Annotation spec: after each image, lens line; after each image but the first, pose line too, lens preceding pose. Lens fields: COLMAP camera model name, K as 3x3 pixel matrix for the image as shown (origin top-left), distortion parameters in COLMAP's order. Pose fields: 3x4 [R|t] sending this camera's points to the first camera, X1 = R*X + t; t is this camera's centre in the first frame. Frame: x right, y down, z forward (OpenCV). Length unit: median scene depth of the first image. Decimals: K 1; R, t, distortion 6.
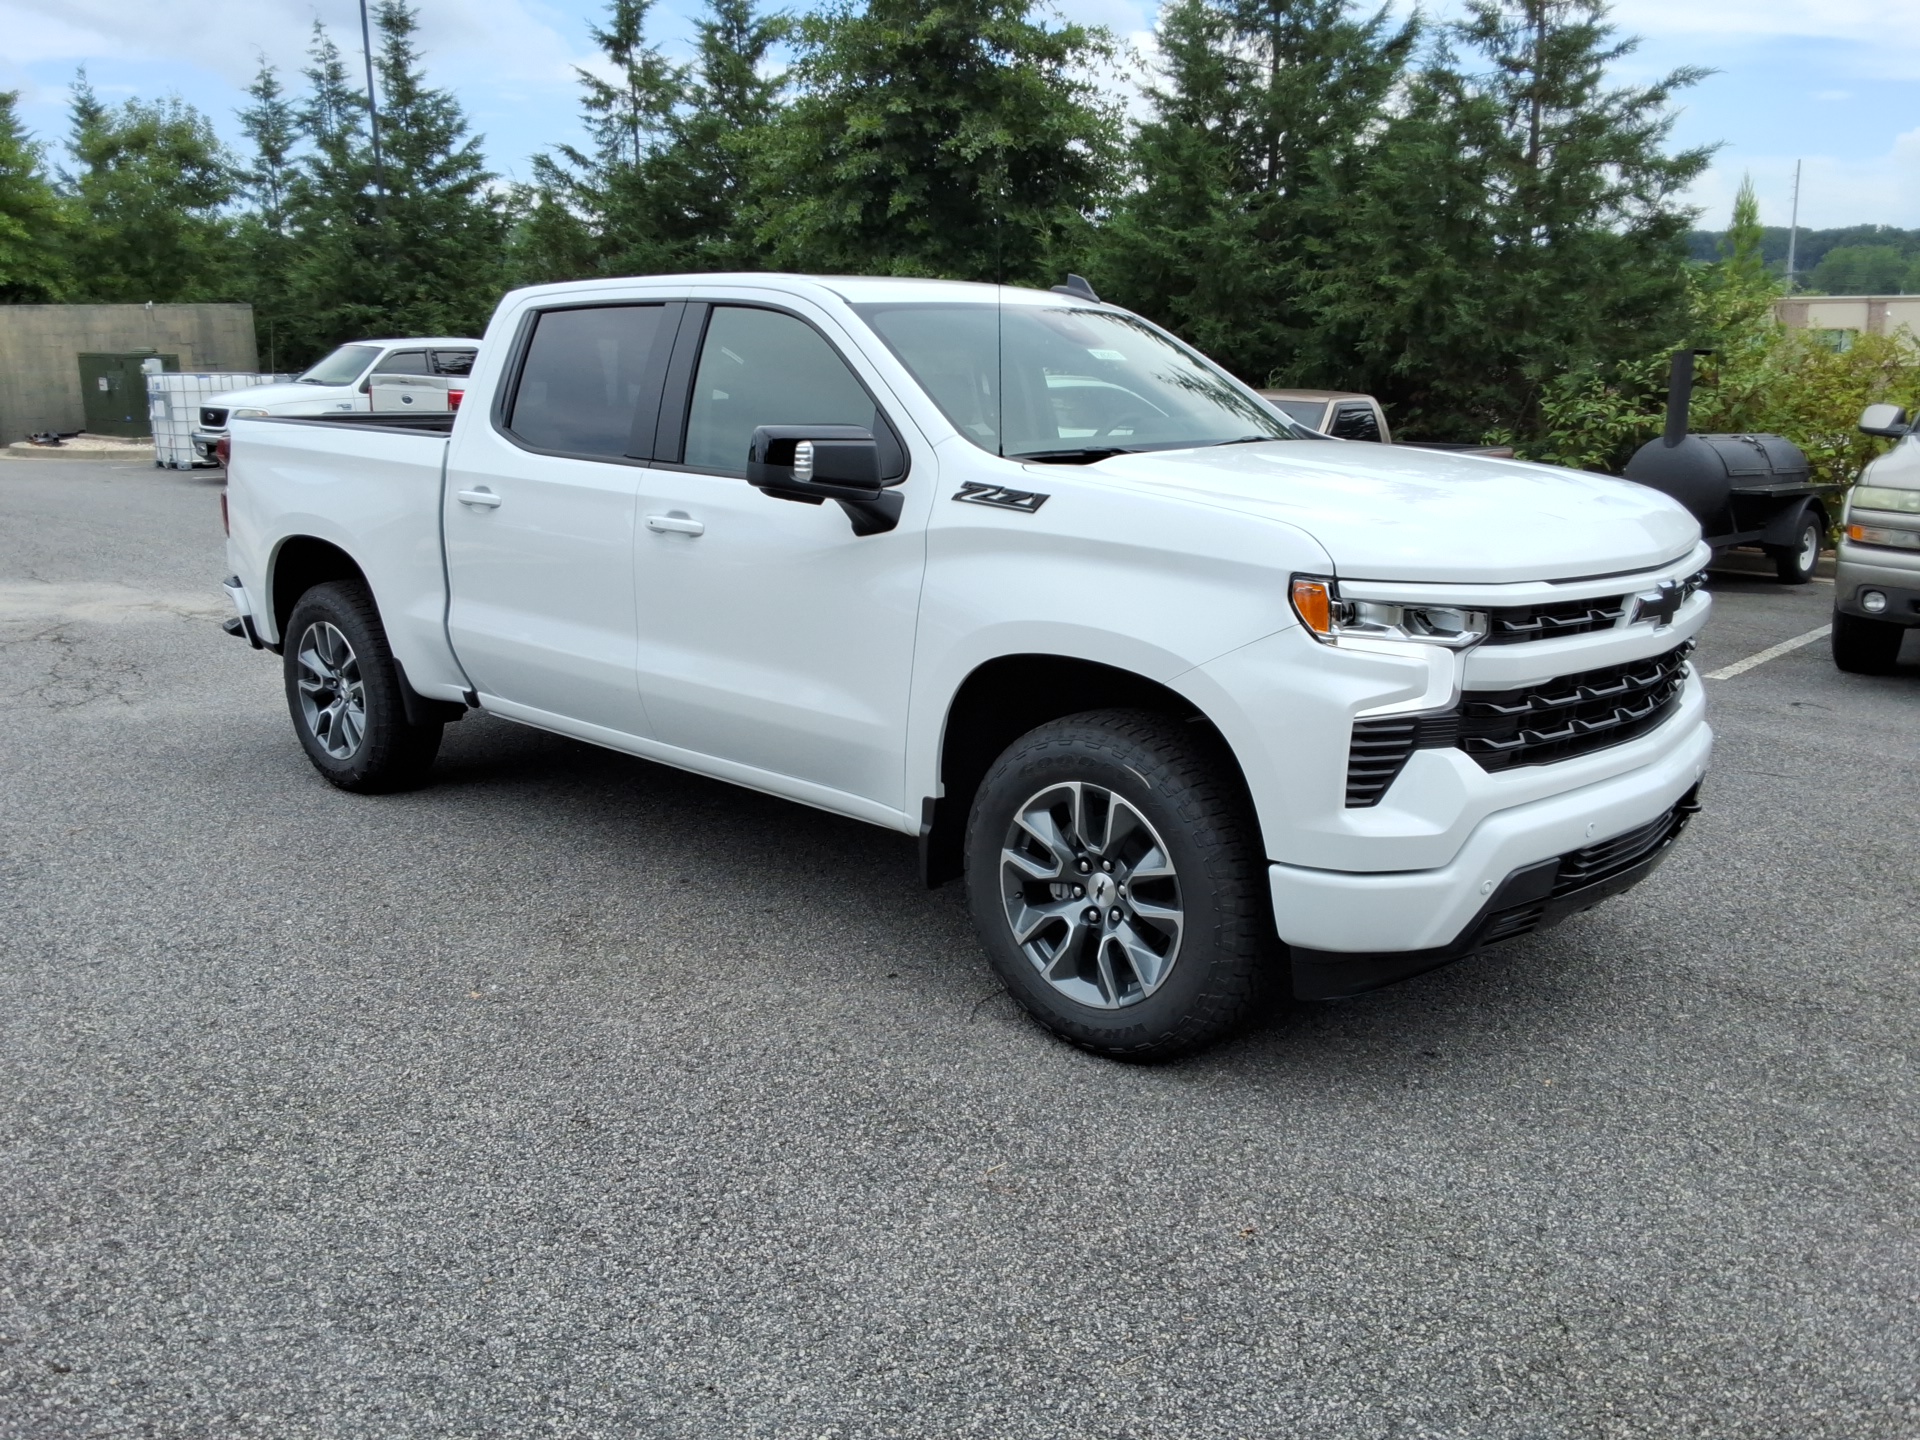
lens RADIAL K [[1527.2, 0, 960.0], [0, 1527.2, 720.0], [0, 0, 1]] dist [0.087656, -0.119119]
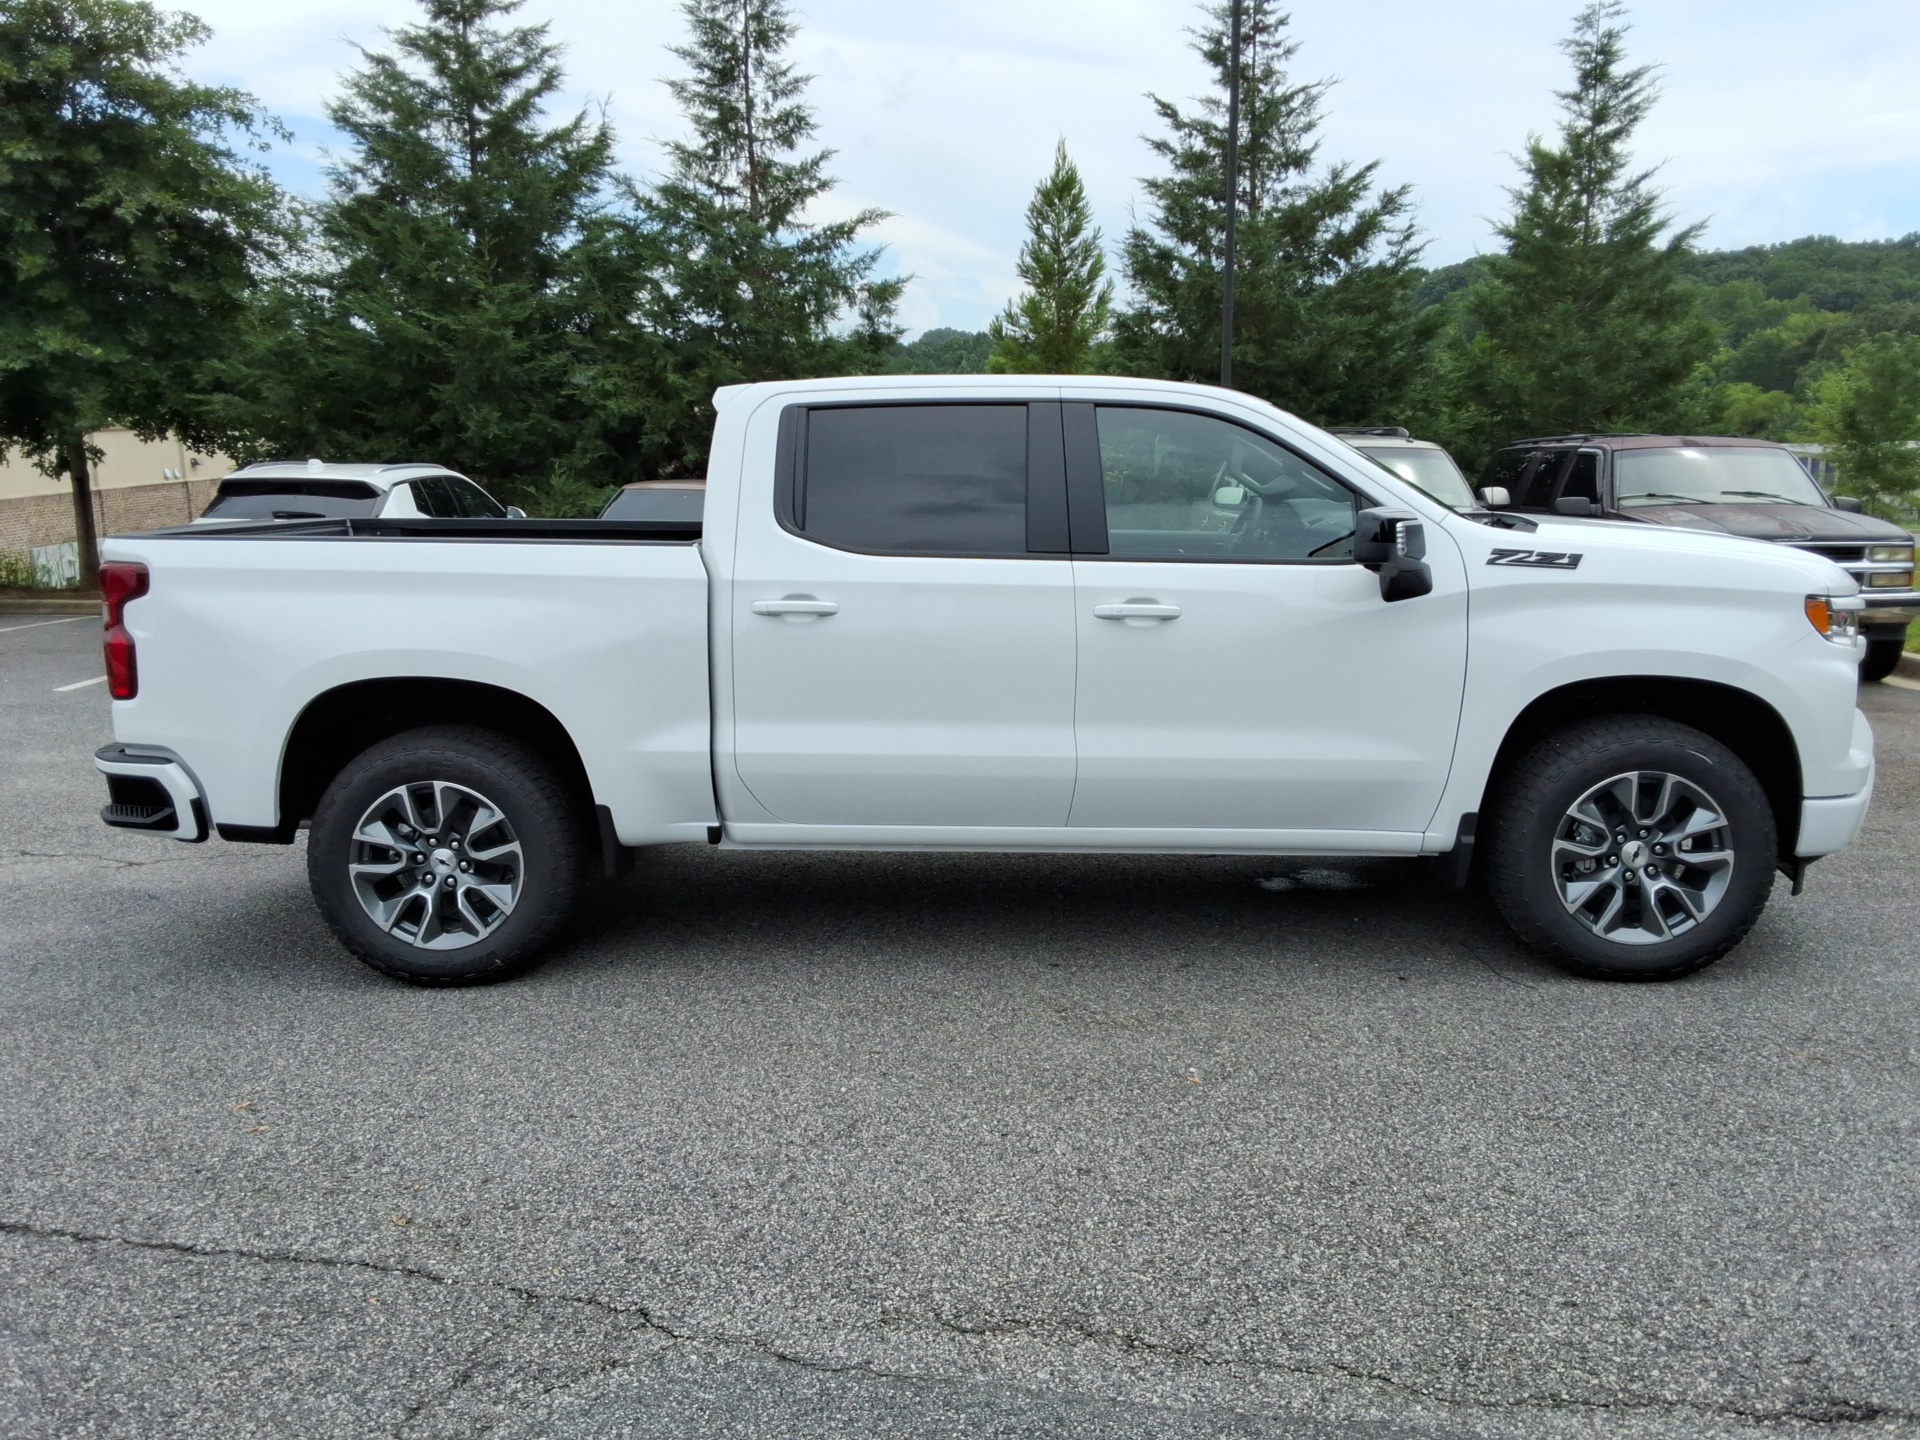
lens RADIAL K [[1545.9, 0, 974.9], [0, 1545.9, 701.2], [0, 0, 1]] dist [0.097962, -0.146885]
pose [[0.762707, -0.106765, 0.637871, -0.786960], [0.150949, 0.988427, -0.015050, -0.054616], [-0.628882, 0.107764, 0.769996, 0.212139]]
